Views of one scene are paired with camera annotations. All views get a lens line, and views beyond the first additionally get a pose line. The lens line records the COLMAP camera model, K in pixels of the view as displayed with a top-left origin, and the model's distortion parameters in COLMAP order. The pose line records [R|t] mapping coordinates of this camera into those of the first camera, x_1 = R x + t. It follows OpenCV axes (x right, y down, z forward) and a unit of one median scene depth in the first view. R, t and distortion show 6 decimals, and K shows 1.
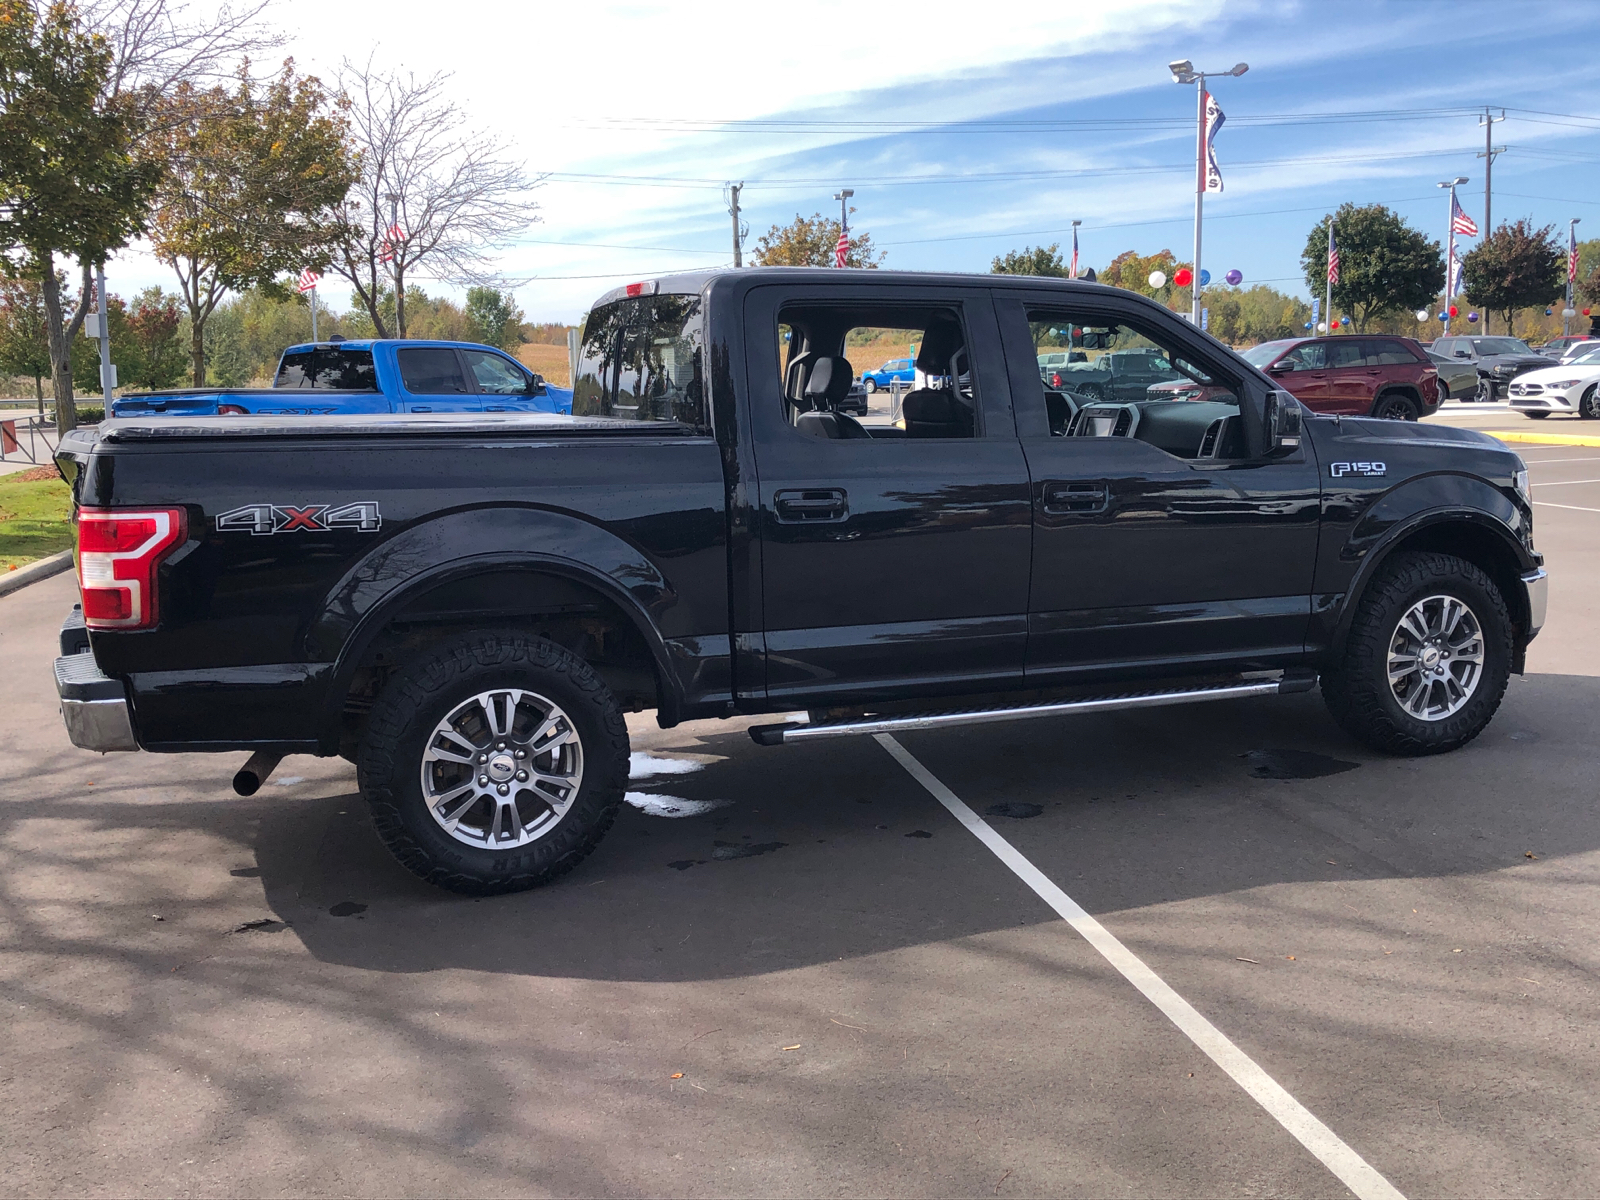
lens RADIAL K [[1580.4, 0, 800.0], [0, 1580.4, 600.0], [0, 0, 1]] dist [0.064831, -0.136770]
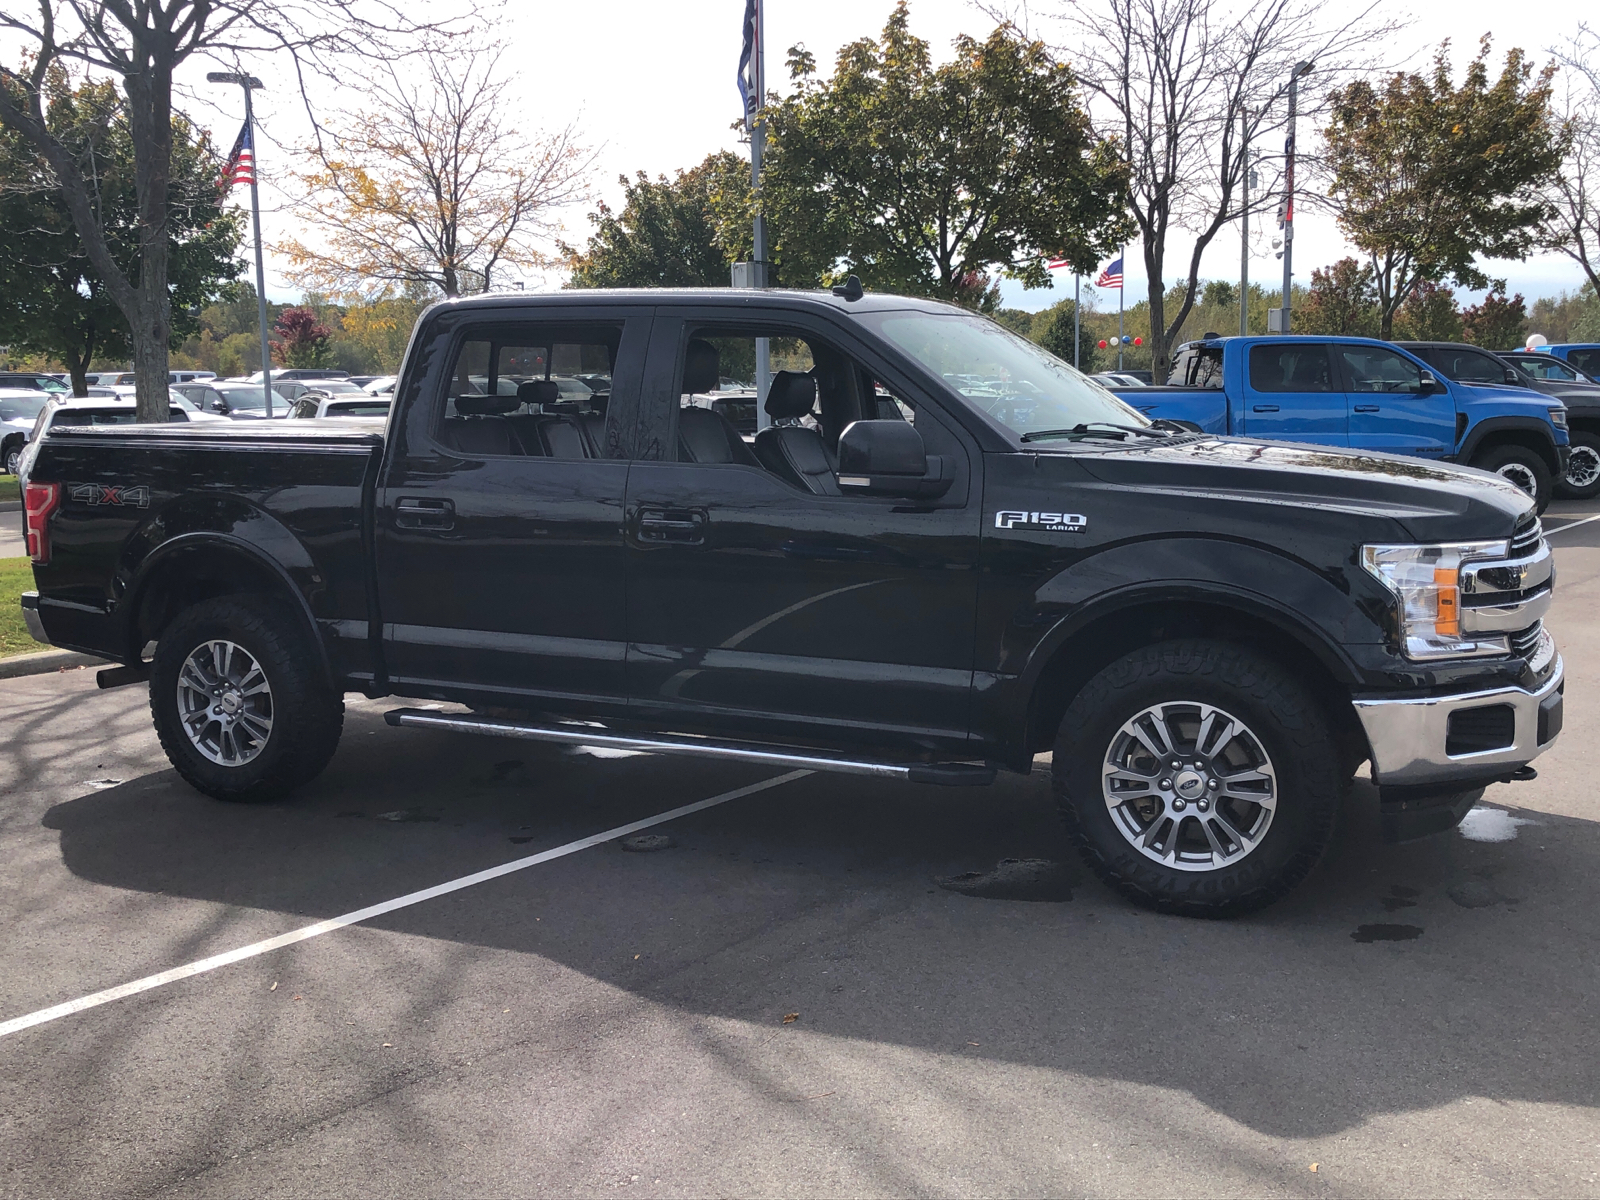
lens RADIAL K [[1580.4, 0, 800.0], [0, 1580.4, 600.0], [0, 0, 1]] dist [0.064831, -0.136770]
pose [[0.664993, 0.108031, -0.738995, 0.894551], [-0.101727, 0.993363, 0.053676, -0.076950], [0.739889, 0.039482, 0.671569, 0.409129]]
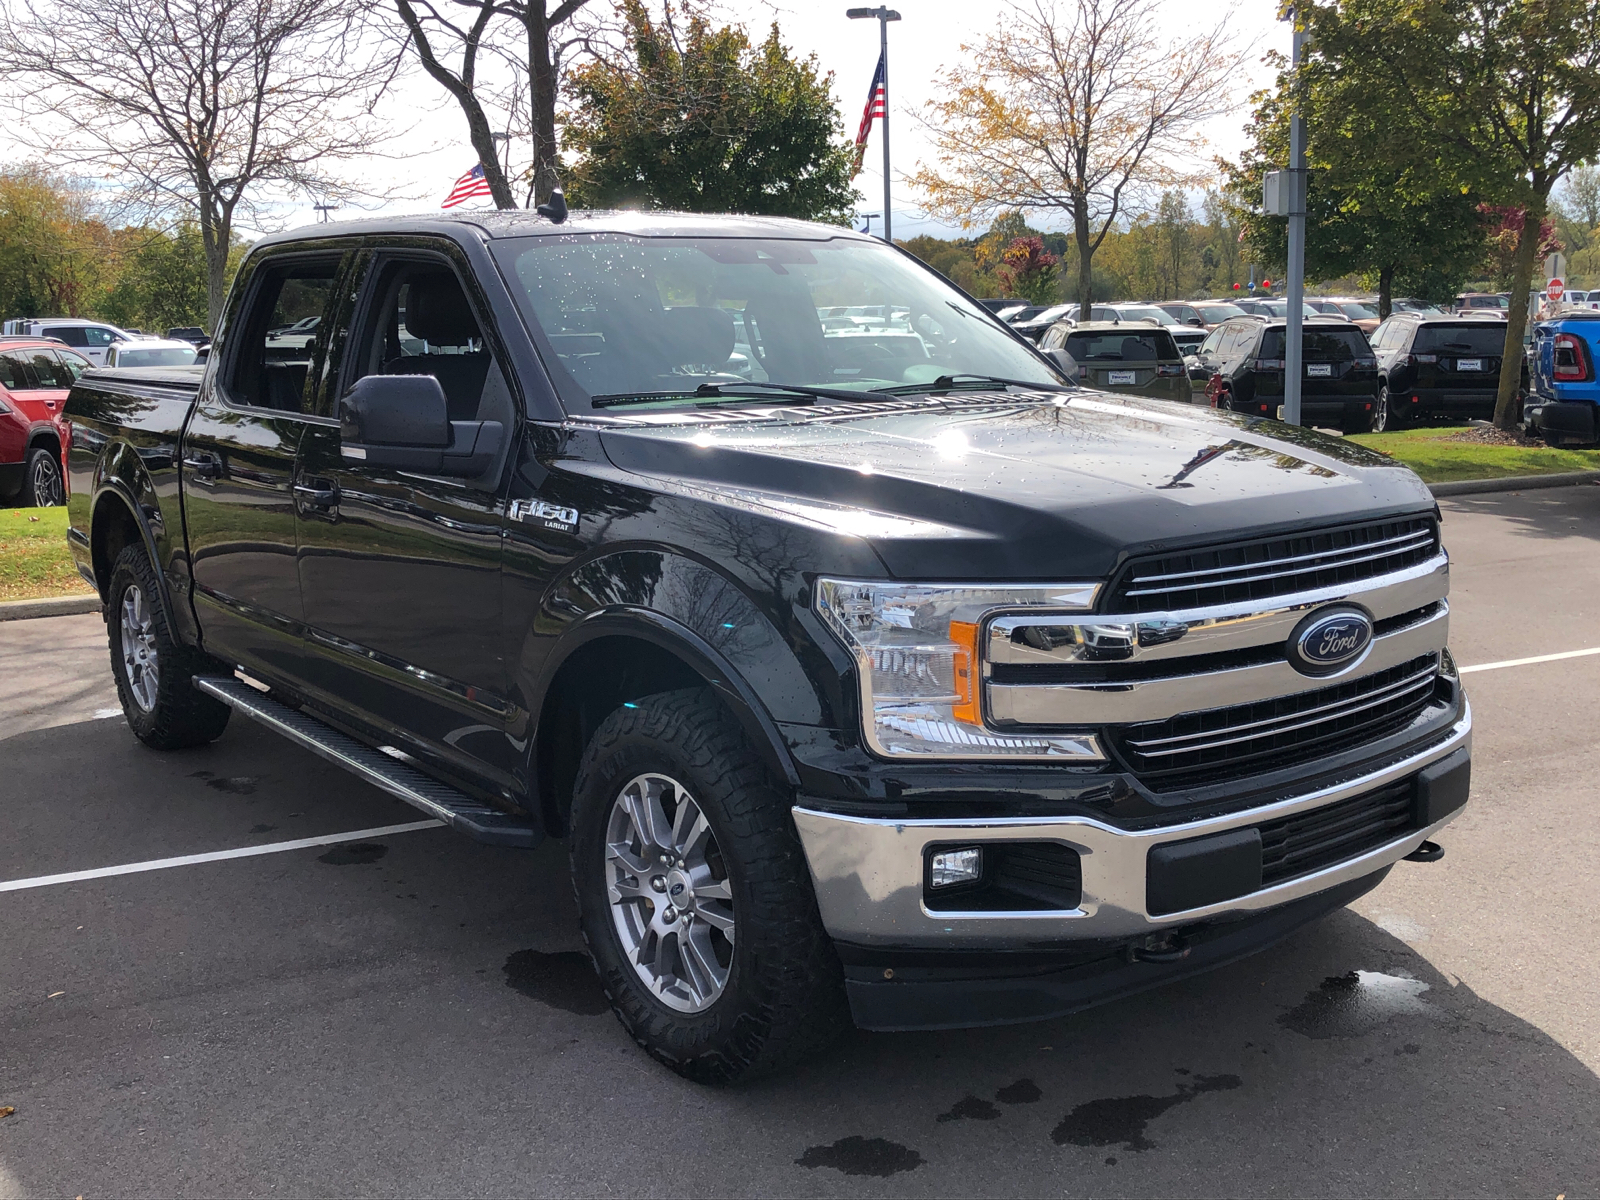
lens RADIAL K [[1614.4, 0, 789.3], [0, 1614.4, 563.0], [0, 0, 1]] dist [0.040288, 0.006353]
pose [[0.258473, 0.153635, -0.953723, 0.999475], [-0.121872, 0.984570, 0.125575, -0.158641], [0.958300, 0.083774, 0.273209, 0.969920]]
